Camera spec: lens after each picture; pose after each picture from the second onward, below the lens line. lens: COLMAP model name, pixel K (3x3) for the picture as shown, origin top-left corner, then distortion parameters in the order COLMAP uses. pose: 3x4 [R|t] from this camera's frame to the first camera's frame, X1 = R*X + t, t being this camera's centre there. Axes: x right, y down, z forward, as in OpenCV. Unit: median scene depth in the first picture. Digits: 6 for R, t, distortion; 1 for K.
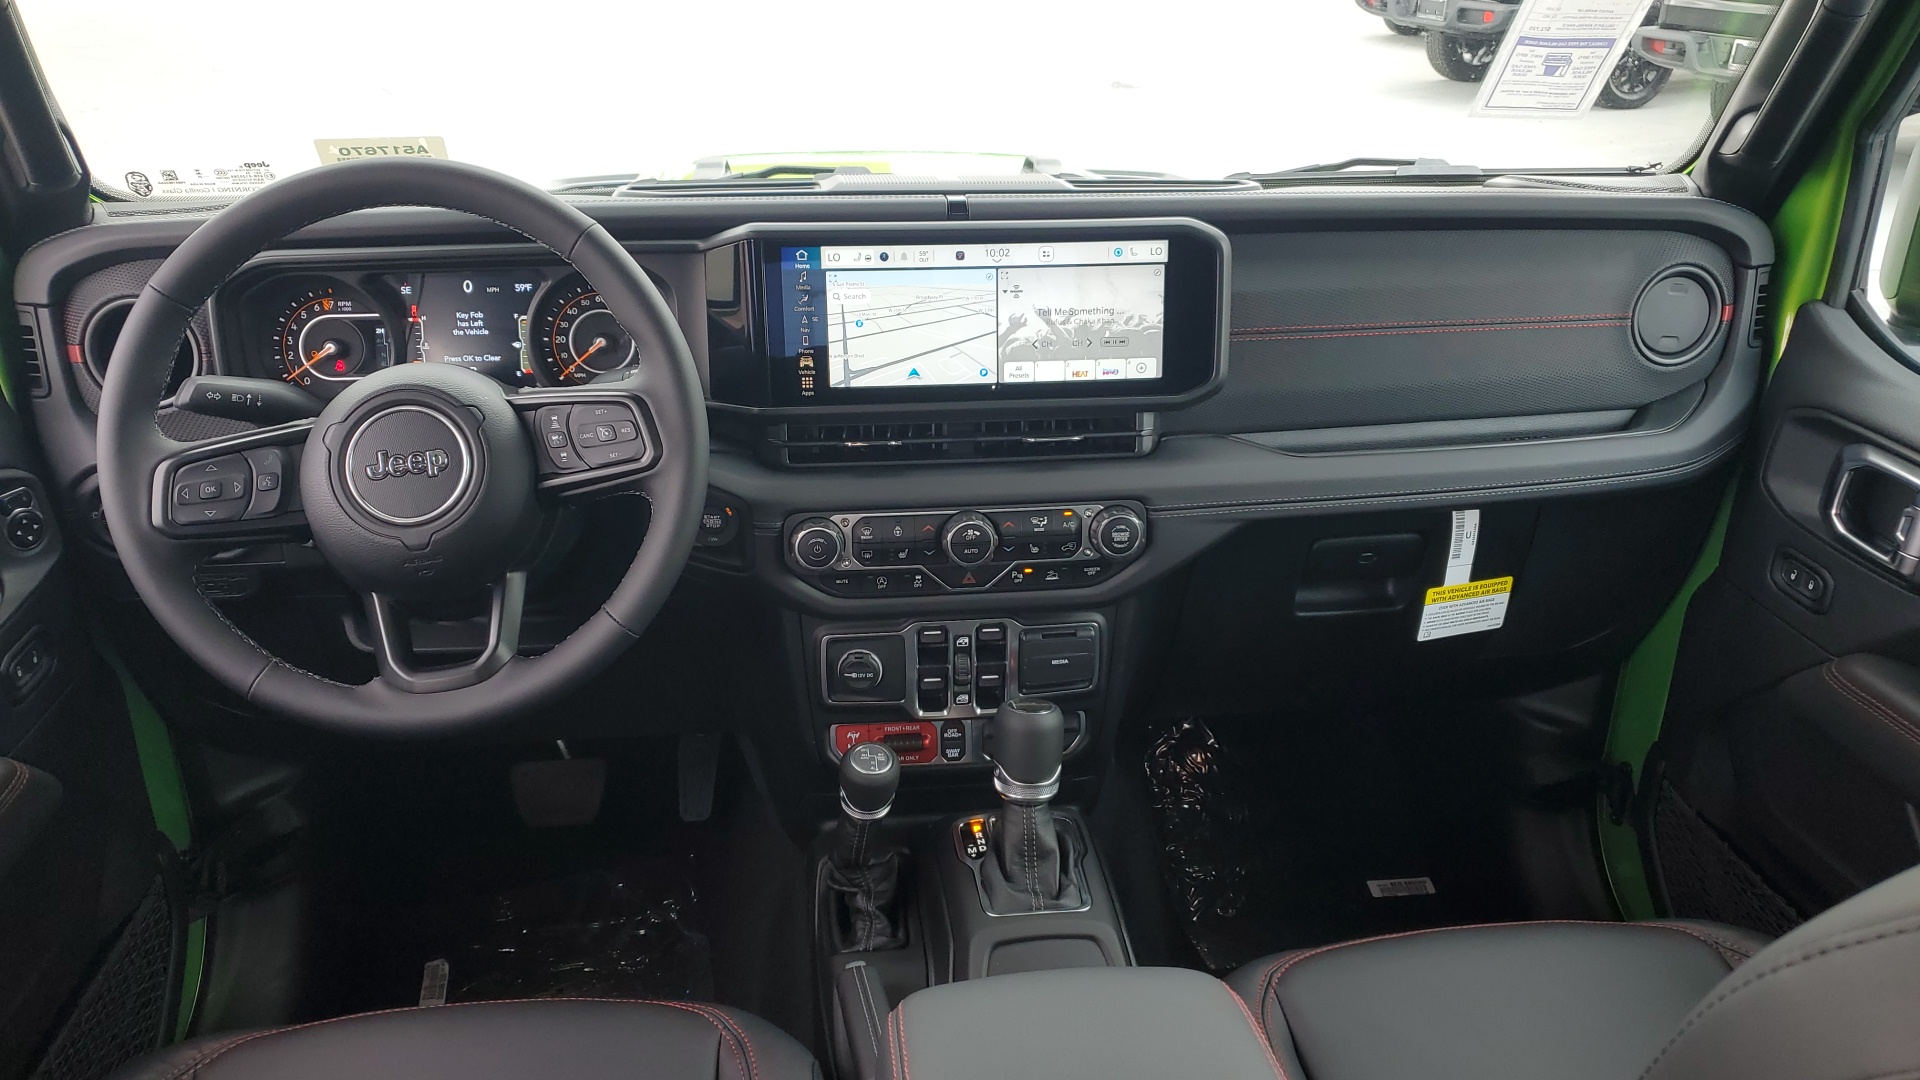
lens RADIAL K [[1530.5, 0, 979.5], [0, 1530.5, 549.1], [0, 0, 1]] dist [0.012791, -0.021895]
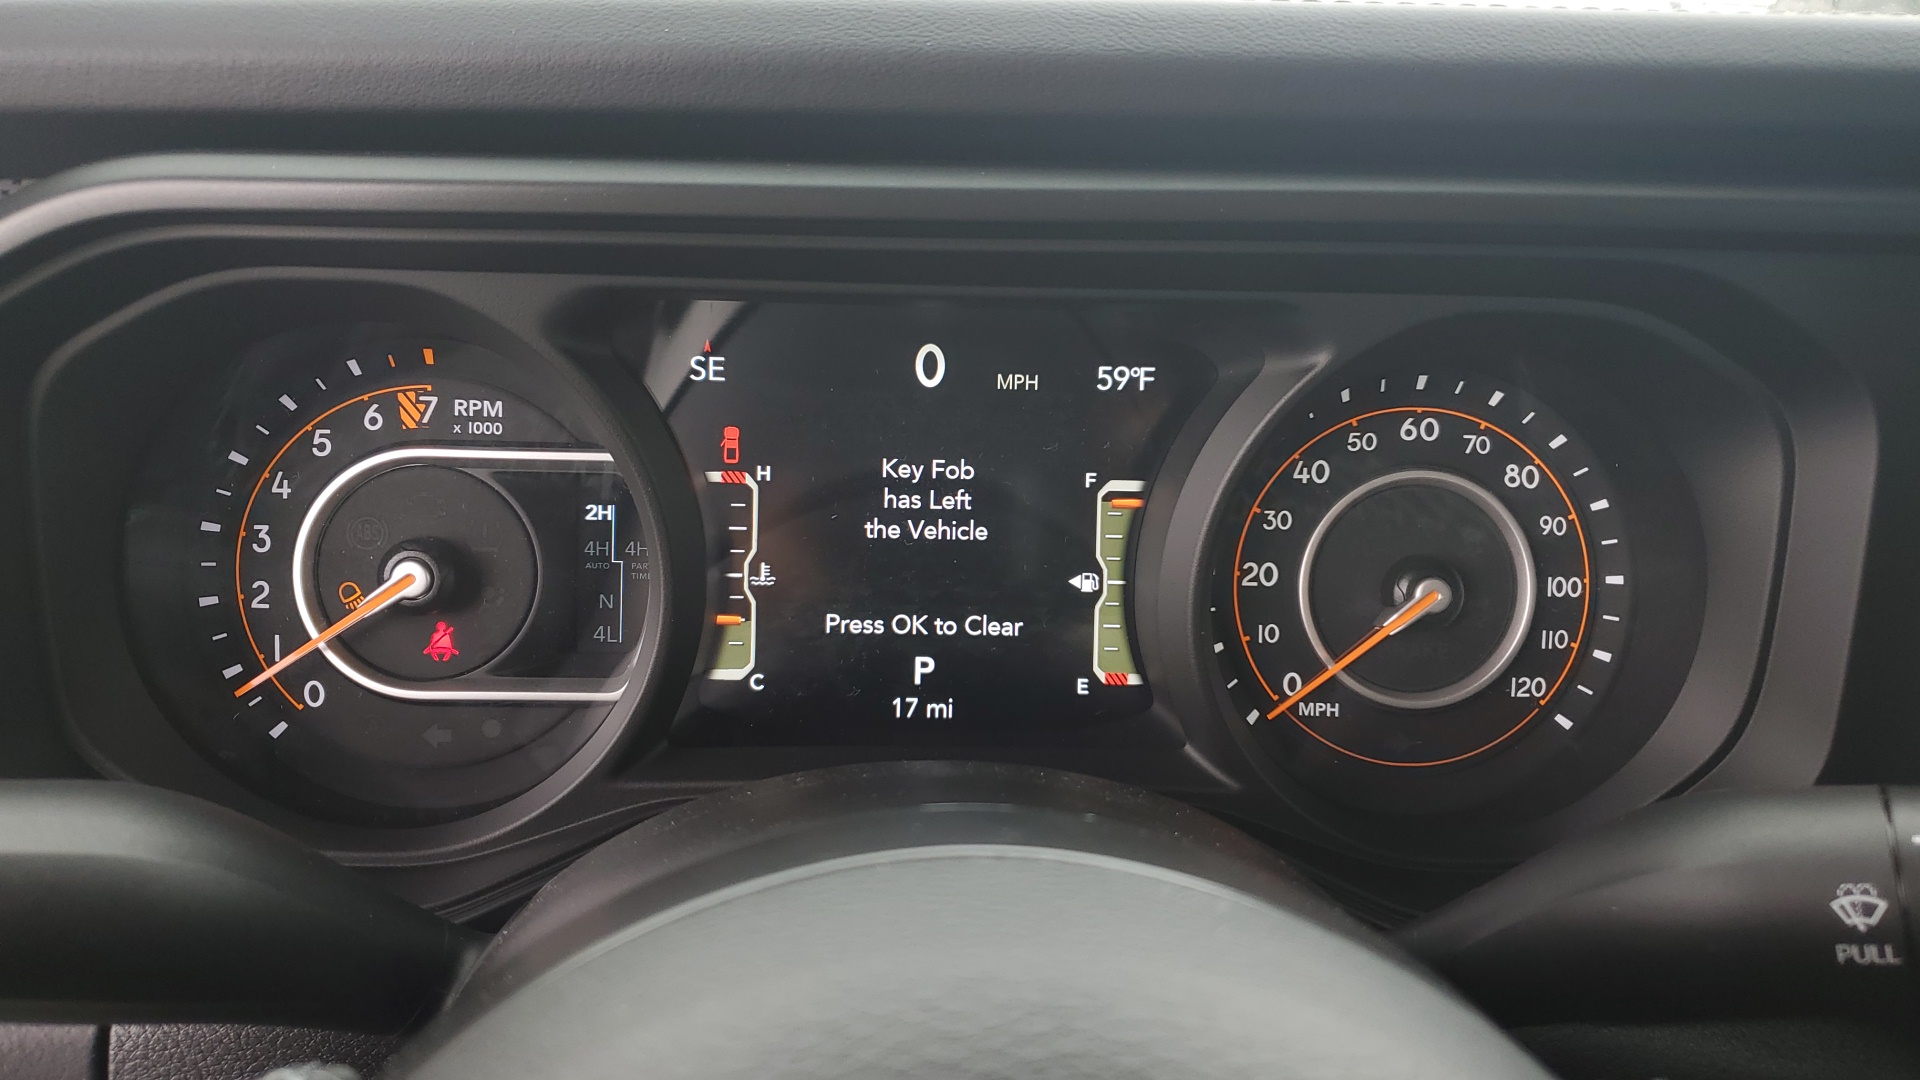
lens RADIAL K [[1530.5, 0, 969.9], [0, 1530.5, 539.3], [0, 0, 1]] dist [0.012791, -0.021895]
pose [[0.997597, 0.047189, -0.050732, -0.313205], [-0.050913, 0.995898, -0.074796, -0.121410], [0.046994, 0.077200, 0.995908, 0.738527]]
